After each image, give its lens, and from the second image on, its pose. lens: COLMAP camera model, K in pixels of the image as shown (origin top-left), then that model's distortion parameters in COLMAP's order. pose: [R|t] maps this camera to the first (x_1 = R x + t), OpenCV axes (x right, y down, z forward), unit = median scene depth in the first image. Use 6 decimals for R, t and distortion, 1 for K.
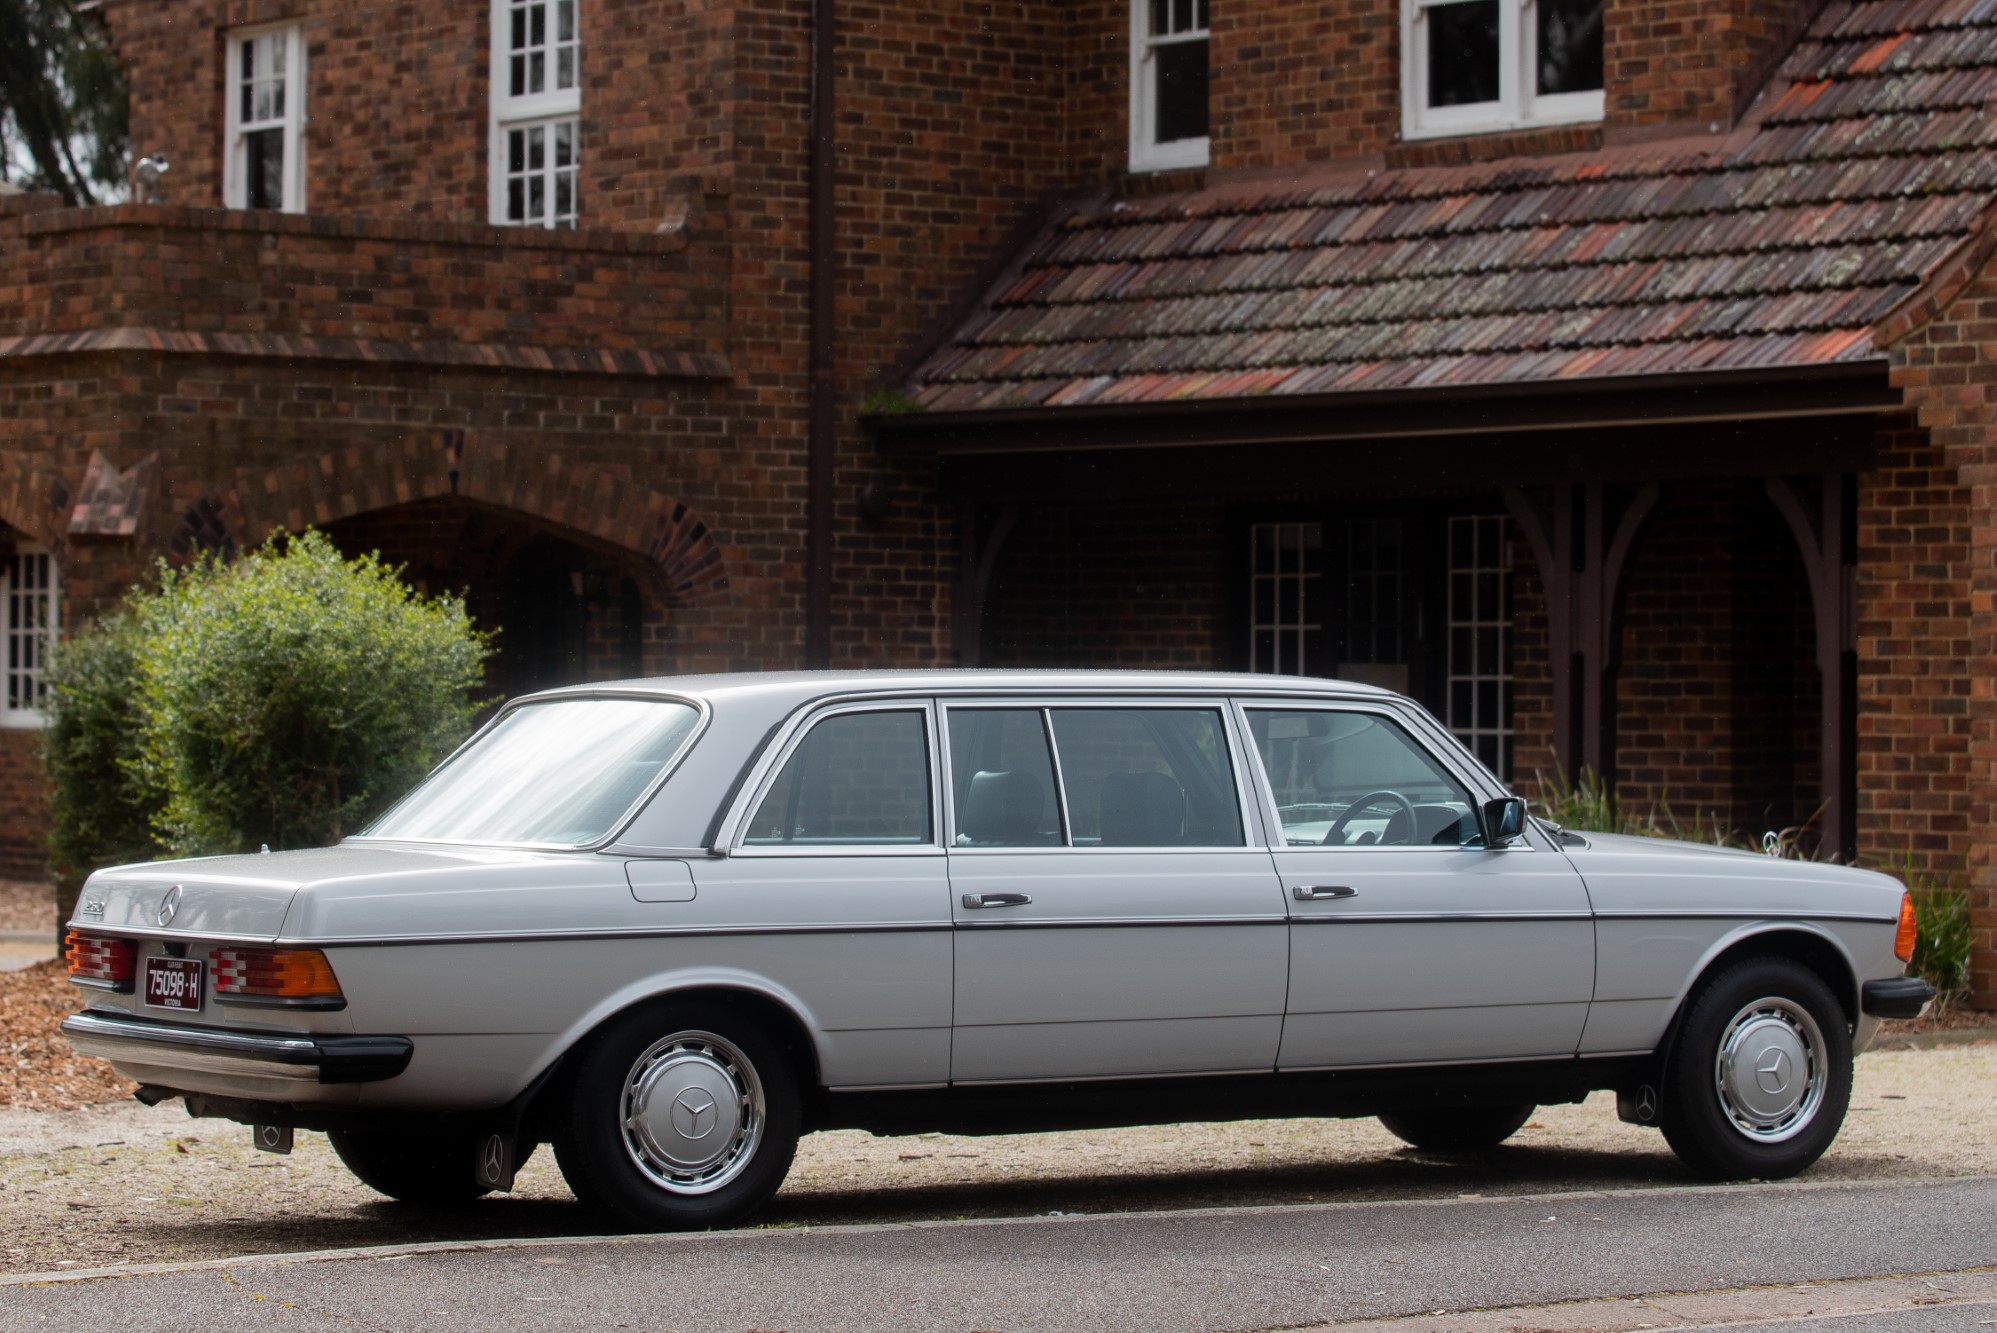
lens RADIAL K [[5296.0, 0, 996.2], [0, 5296.0, 584.7], [0, 0, 1]] dist [-0.364418, 0.383997]
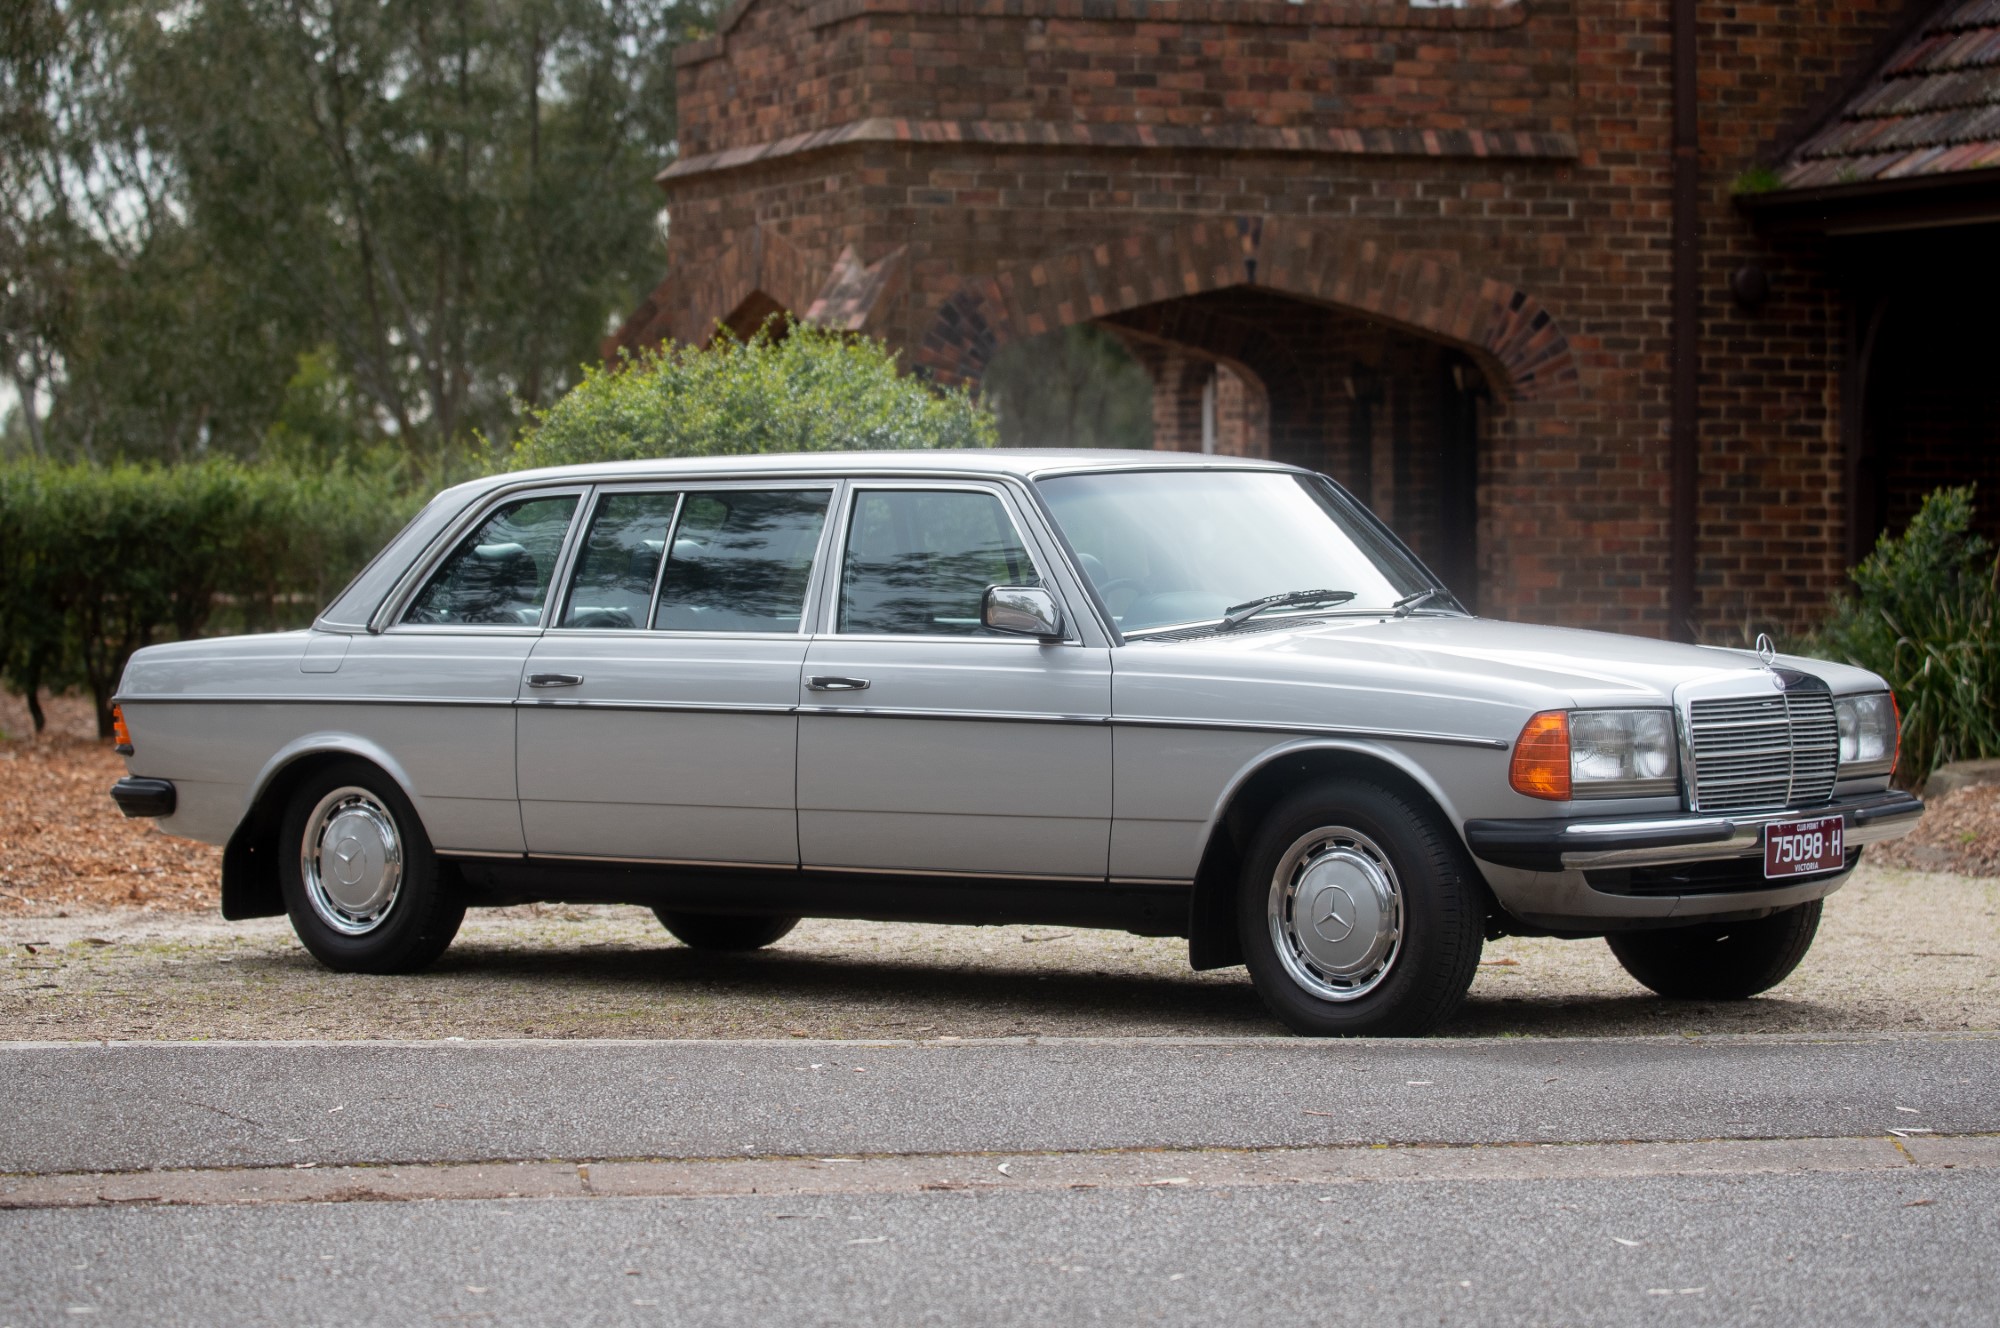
lens RADIAL K [[5184.7, 0, 994.2], [0, 5184.7, 661.1], [0, 0, 1]] dist [-0.310905, -0.189557]
pose [[0.931372, 0.005130, -0.364032, 0.197013], [0.012487, 0.998862, 0.046024, 0.007506], [0.363854, -0.047412, 0.930249, 0.104589]]
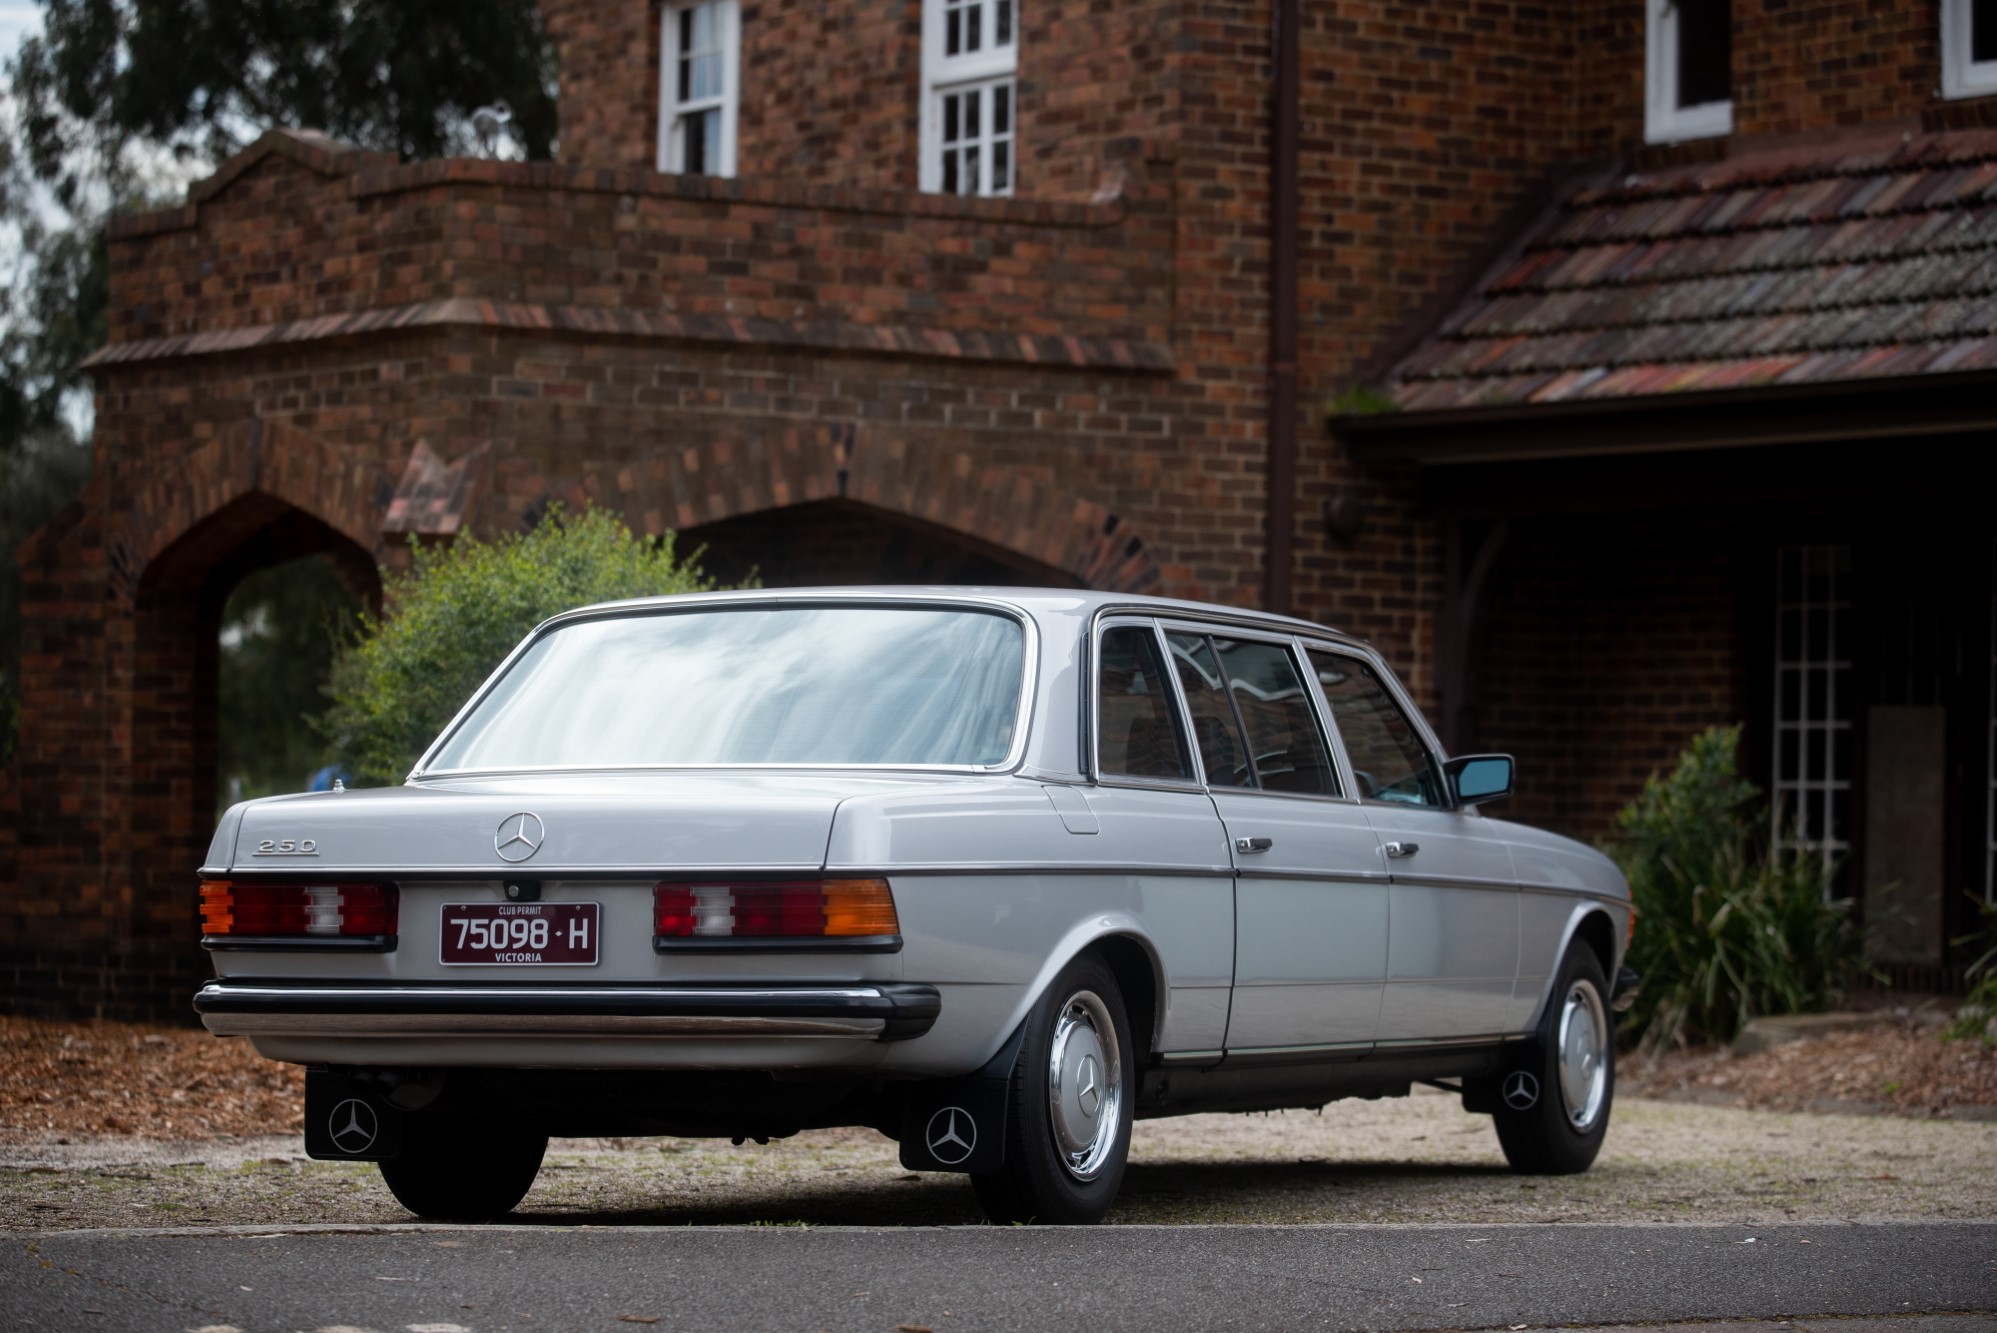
lens RADIAL K [[5856.2, 0, 1045.7], [0, 5856.2, 698.7], [0, 0, 1]] dist [-0.421439, -0.859679]
pose [[0.992664, 0.010457, -0.120449, 0.047065], [-0.010899, 0.999936, -0.003015, 0.018667], [0.120410, 0.004305, 0.992715, 0.047005]]
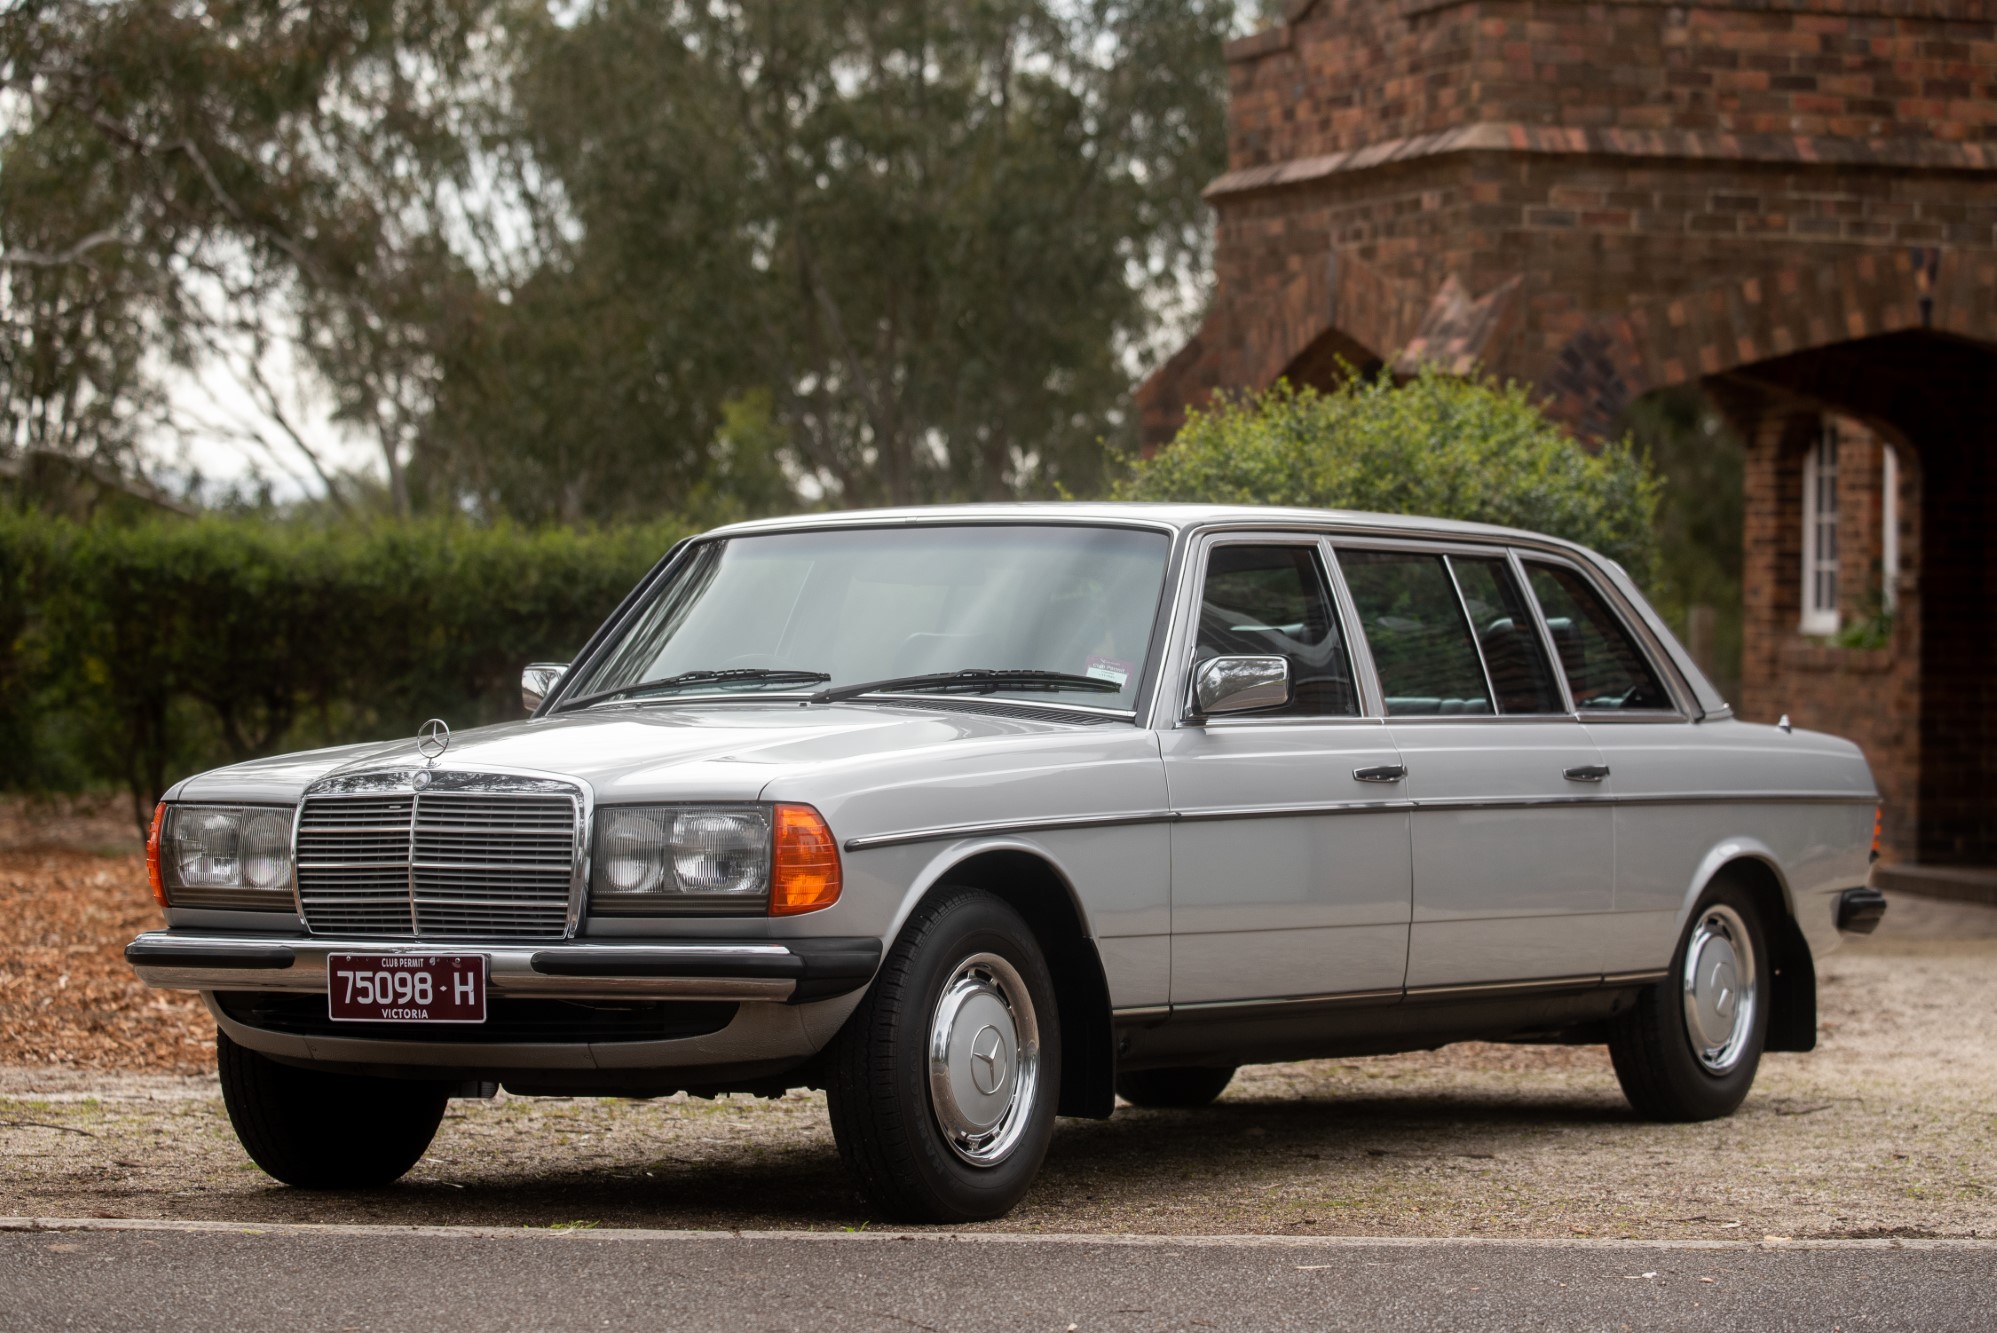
lens RADIAL K [[5987.3, 0, 999.4], [0, 5987.3, 665.5], [0, 0, 1]] dist [-0.356264, -1.509559]
pose [[0.901028, 0.011514, -0.433609, 0.162381], [0.000524, 0.999618, 0.027634, 0.009357], [0.433761, -0.025126, 0.900677, 0.124132]]
